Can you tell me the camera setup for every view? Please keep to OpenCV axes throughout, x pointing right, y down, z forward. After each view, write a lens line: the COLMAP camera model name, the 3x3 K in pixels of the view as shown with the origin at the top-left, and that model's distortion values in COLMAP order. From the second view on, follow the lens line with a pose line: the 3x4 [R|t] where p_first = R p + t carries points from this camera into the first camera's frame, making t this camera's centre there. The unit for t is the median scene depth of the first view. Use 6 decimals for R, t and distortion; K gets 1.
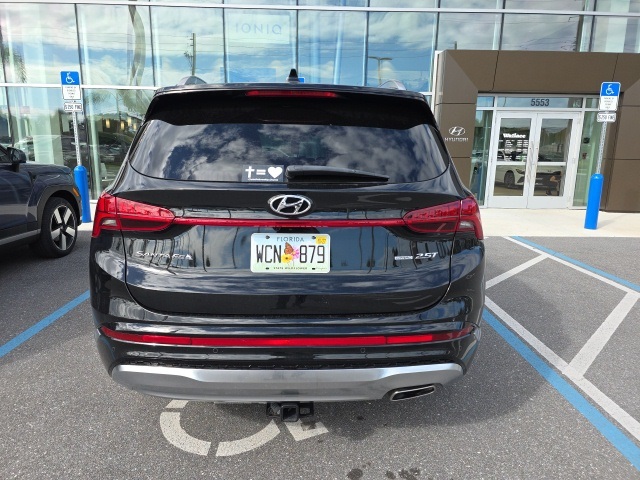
lens RADIAL K [[441.5, 0, 317.6], [0, 441.5, 226.3], [0, 0, 1]] dist [0.015509, -0.003154]
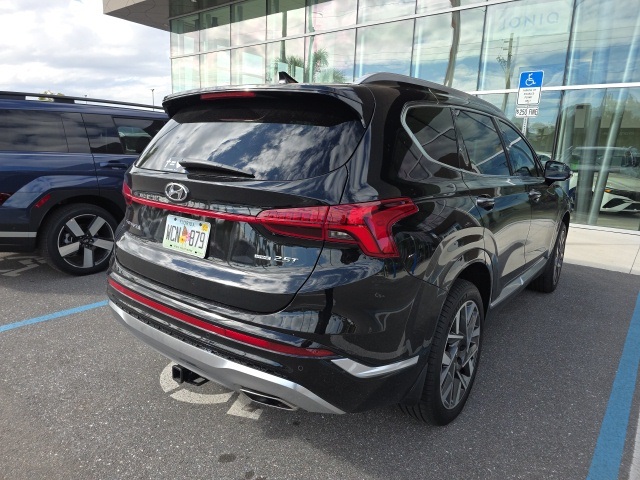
lens RADIAL K [[441.5, 0, 316.5], [0, 441.5, 237.3], [0, 0, 1]] dist [0.015509, -0.003154]
pose [[0.767089, 0.144247, -0.625114, 0.908275], [-0.141548, 0.988436, 0.054389, -0.044316], [0.625730, 0.046762, 0.778637, 0.325541]]
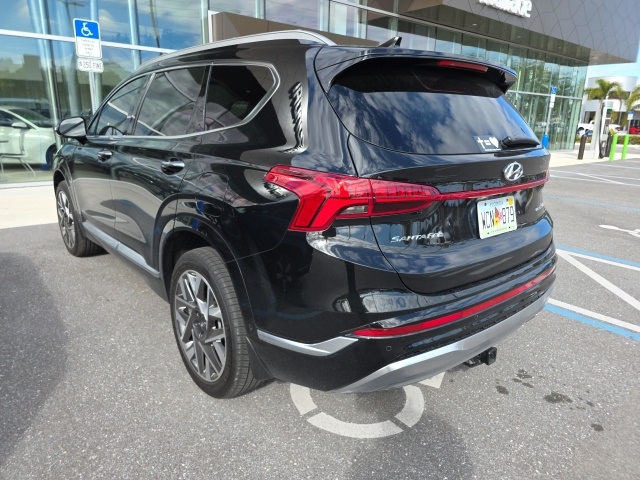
lens RADIAL K [[441.5, 0, 315.7], [0, 441.5, 239.1], [0, 0, 1]] dist [0.015509, -0.003154]
pose [[0.782687, -0.164174, 0.600374, -1.091604], [0.103398, 0.985479, 0.134685, -0.079370], [-0.613767, -0.043338, 0.788297, 0.403371]]
